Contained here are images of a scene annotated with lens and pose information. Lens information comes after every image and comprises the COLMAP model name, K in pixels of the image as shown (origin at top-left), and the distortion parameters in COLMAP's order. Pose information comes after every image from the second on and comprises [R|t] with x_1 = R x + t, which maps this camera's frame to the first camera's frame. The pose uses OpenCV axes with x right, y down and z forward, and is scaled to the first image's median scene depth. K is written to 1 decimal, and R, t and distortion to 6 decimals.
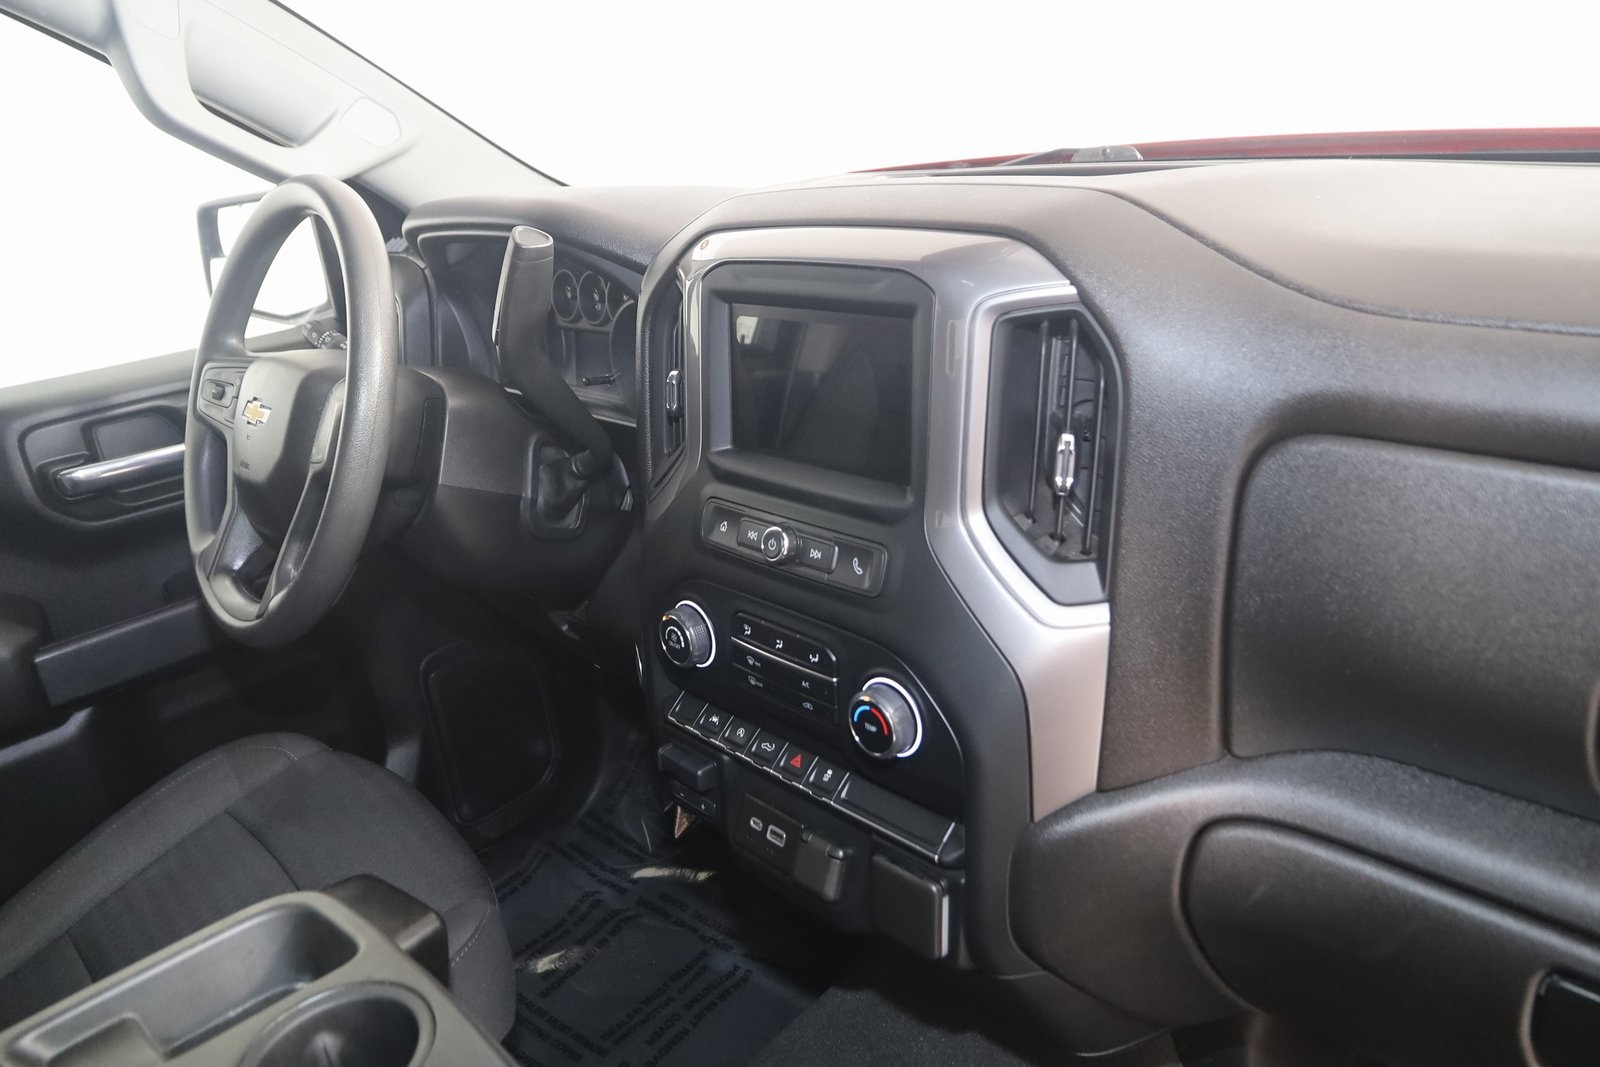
lens RADIAL K [[1114.6, 0, 817.0], [0, 1114.6, 537.8], [0, 0, 1]] dist [-0.088921, 0.051673]
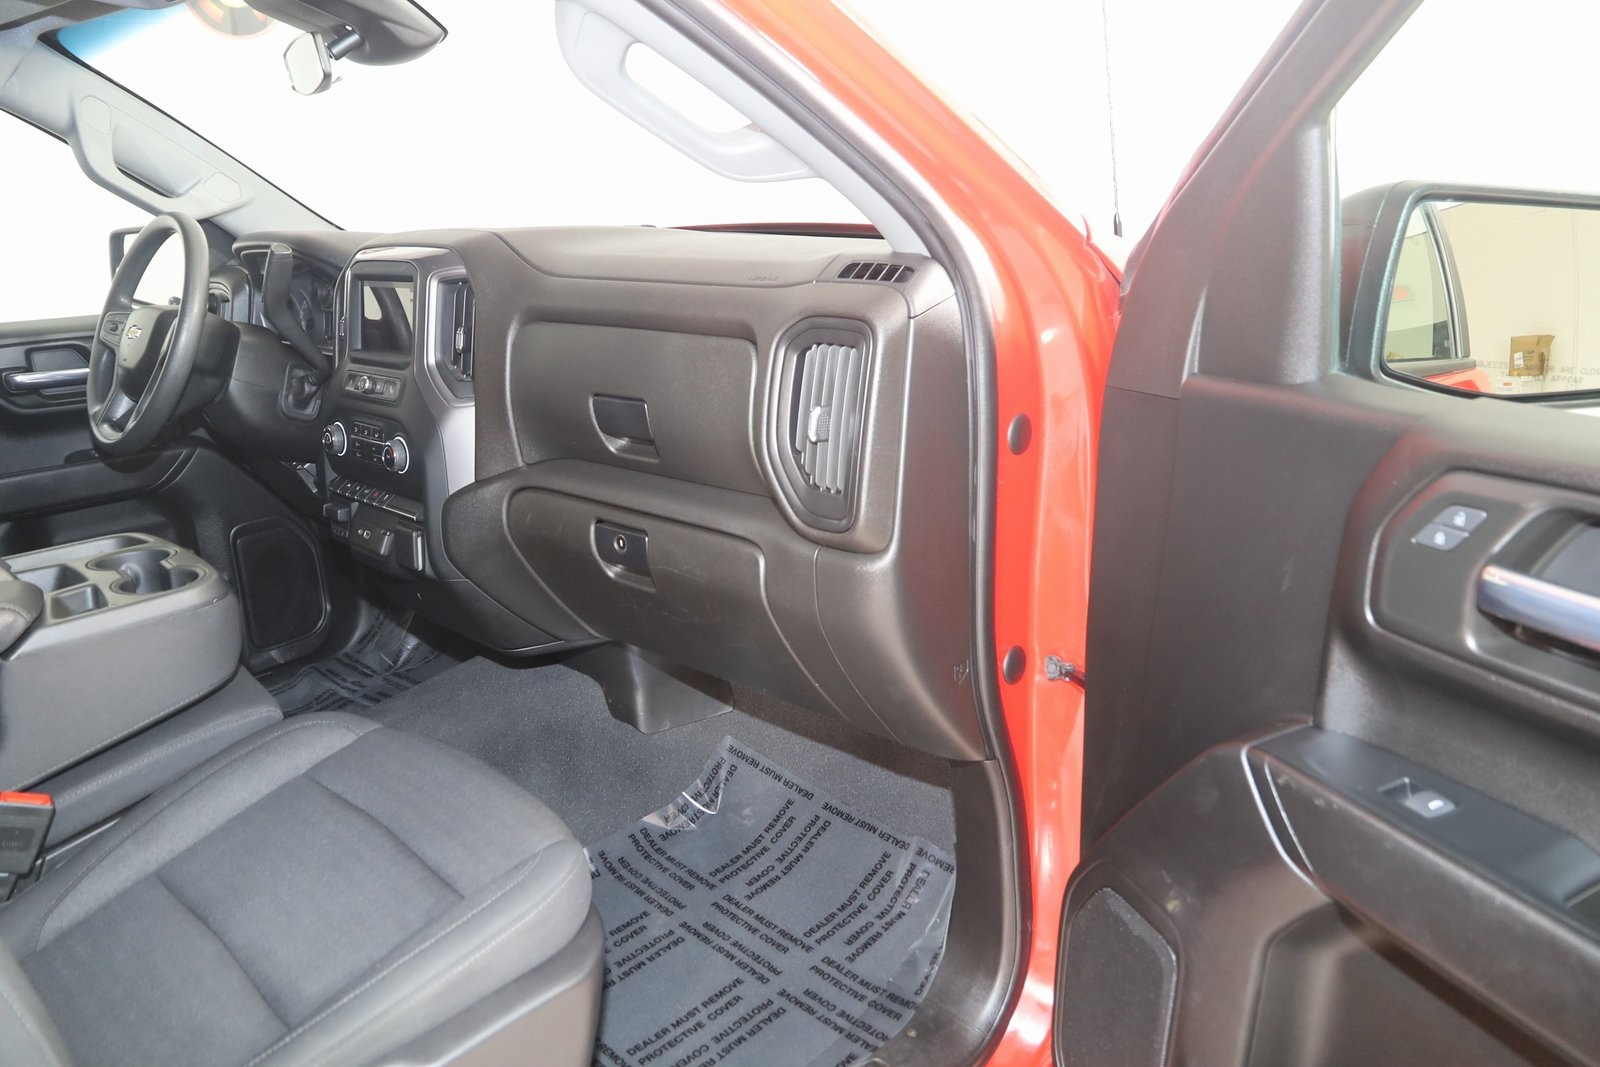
lens RADIAL K [[1114.6, 0, 803.8], [0, 1114.6, 532.1], [0, 0, 1]] dist [-0.088921, 0.051673]
pose [[0.996396, 0.049257, 0.069061, 0.554567], [-0.043148, 0.995246, -0.087311, 0.359320], [-0.073034, 0.084017, 0.993784, -0.959984]]
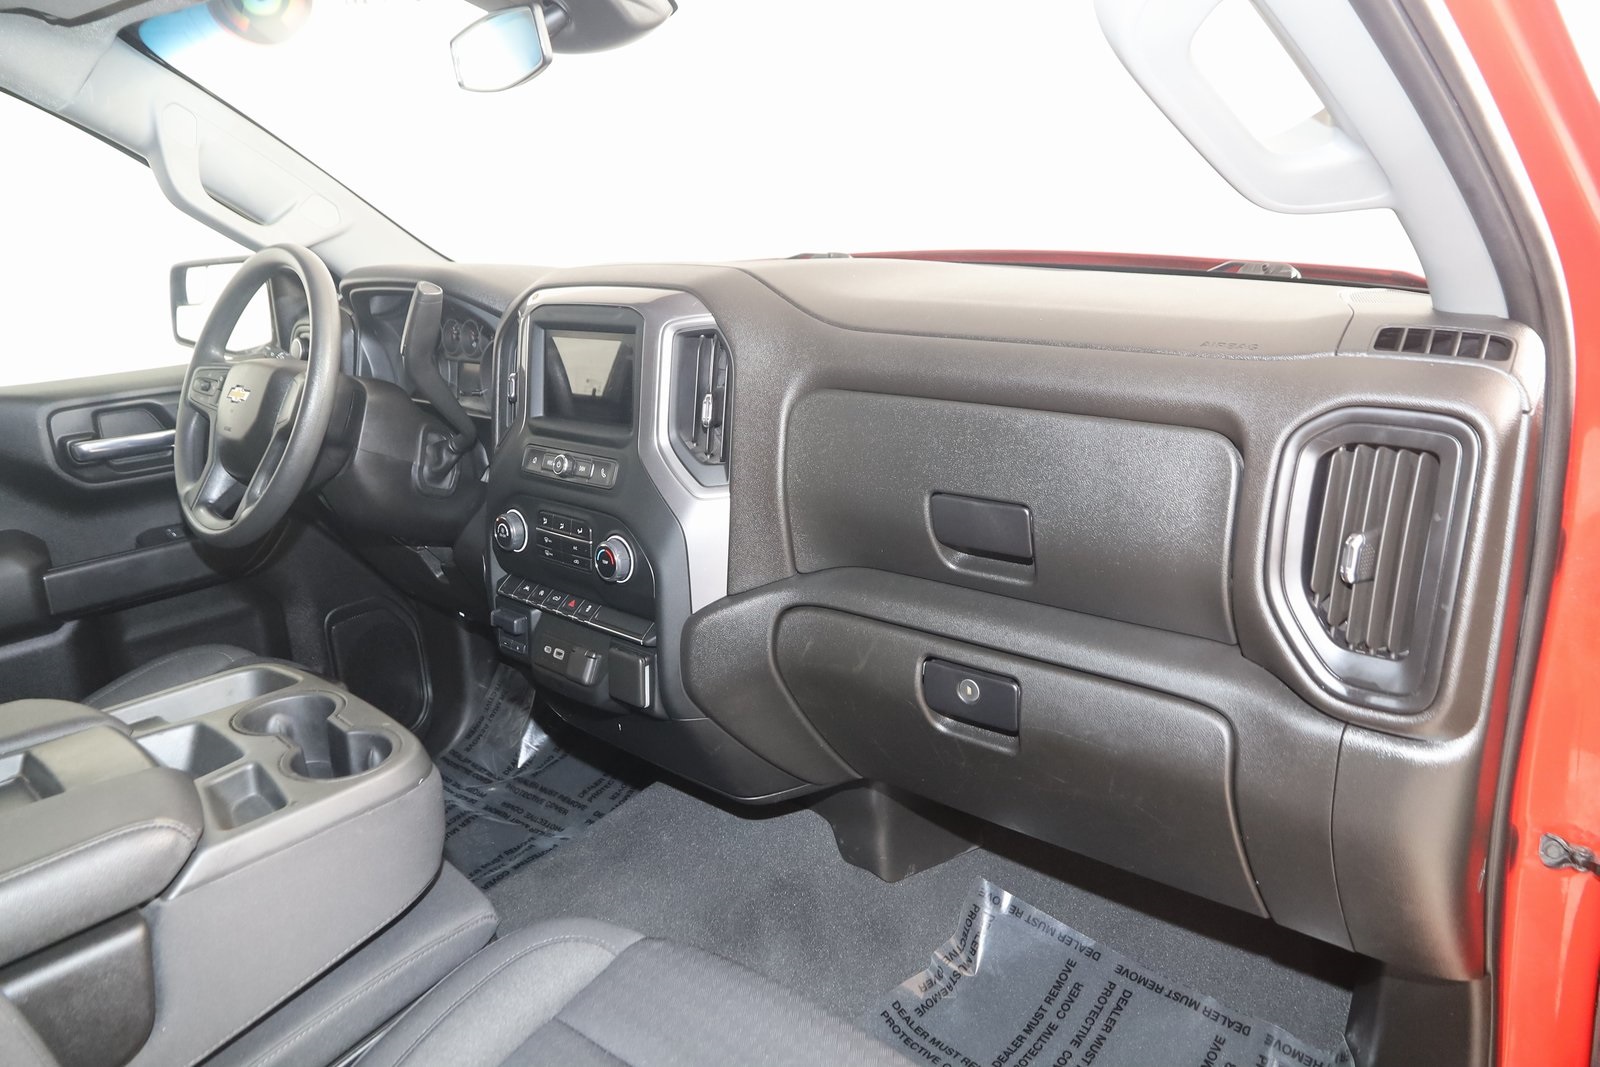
lens RADIAL K [[1114.6, 0, 796.5], [0, 1114.6, 524.6], [0, 0, 1]] dist [-0.088921, 0.051673]
pose [[0.996790, 0.033854, 0.072547, 0.162841], [-0.026287, 0.994351, -0.102833, 0.210604], [-0.075619, 0.100596, 0.992050, -0.572009]]
